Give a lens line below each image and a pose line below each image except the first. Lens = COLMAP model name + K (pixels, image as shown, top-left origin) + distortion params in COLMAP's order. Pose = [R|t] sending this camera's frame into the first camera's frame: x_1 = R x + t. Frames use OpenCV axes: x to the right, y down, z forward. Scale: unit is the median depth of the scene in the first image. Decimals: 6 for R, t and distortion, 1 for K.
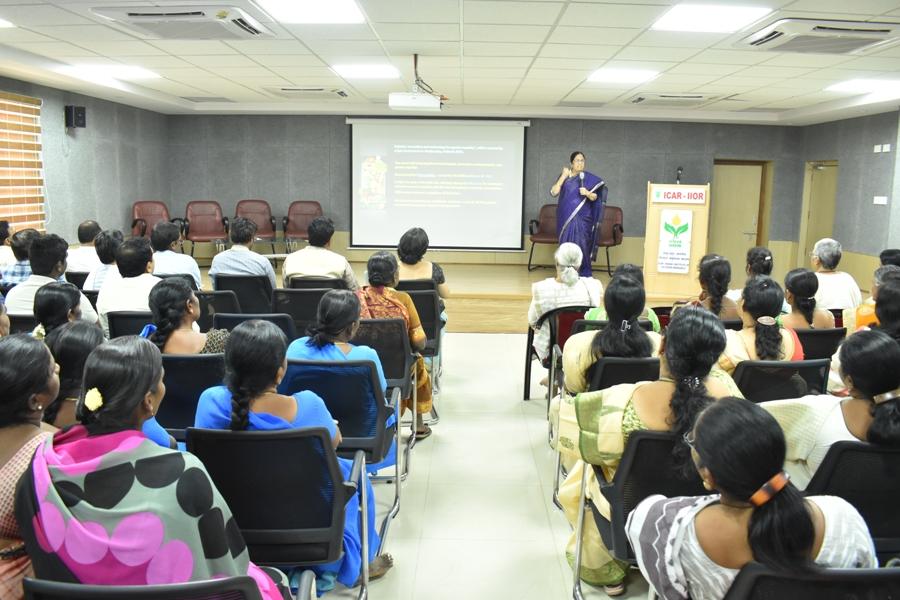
lens RADIAL K [[701.6, 0, 450.0], [0, 701.6, 300.0], [0, 0, 1]] dist [-0.090411, 0.011691]
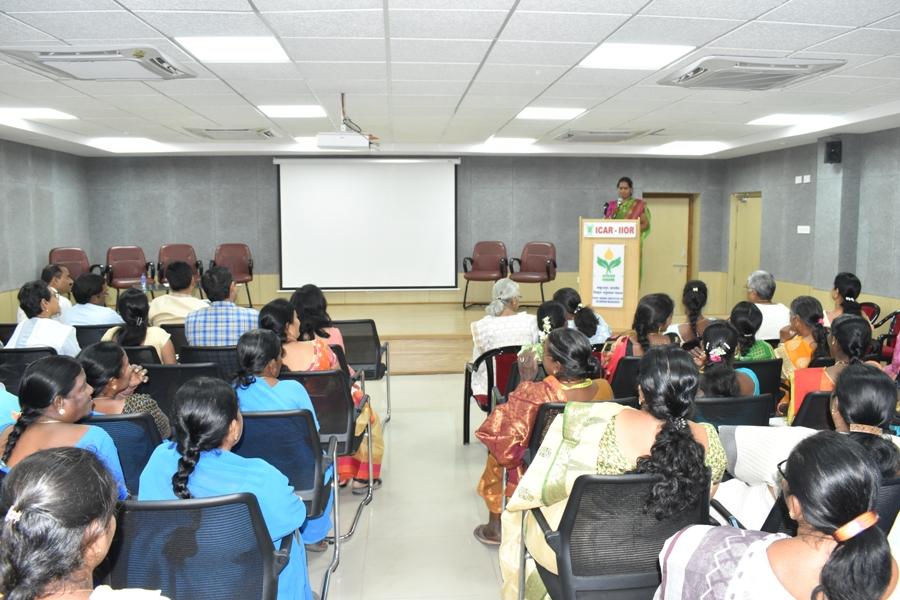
lens RADIAL K [[701.6, 0, 450.0], [0, 701.6, 300.0], [0, 0, 1]] dist [-0.090411, 0.011691]
pose [[0.995353, -0.028629, 0.091938, 0.002936], [0.033442, 0.998126, -0.051250, -0.005400], [-0.090299, 0.054086, 0.994445, 0.020645]]
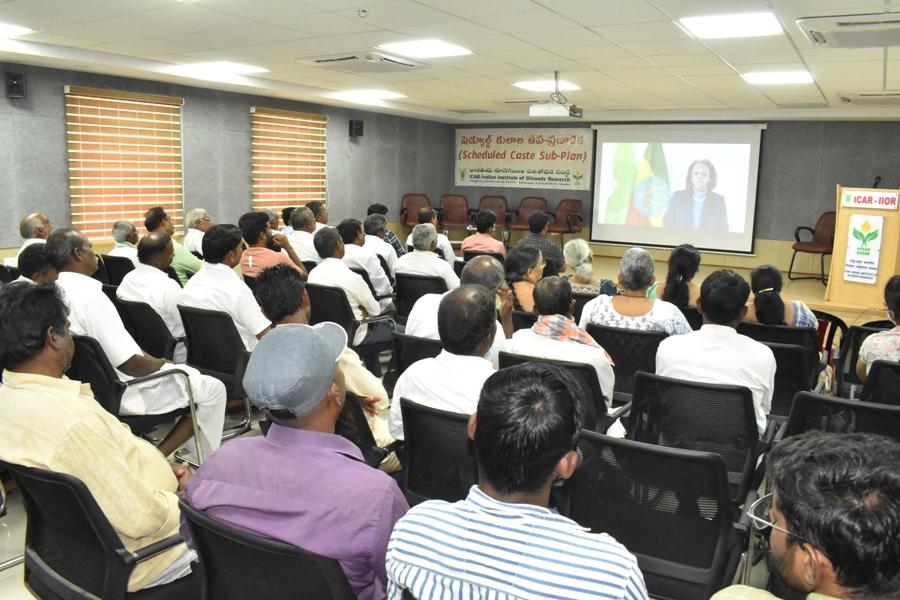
lens RADIAL K [[701.6, 0, 450.0], [0, 701.6, 300.0], [0, 0, 1]] dist [-0.090411, 0.011691]
pose [[0.855828, 0.092971, -0.508837, 0.316923], [-0.096047, 0.995170, 0.020287, 0.019061], [0.508265, 0.031510, 0.860624, -0.069028]]
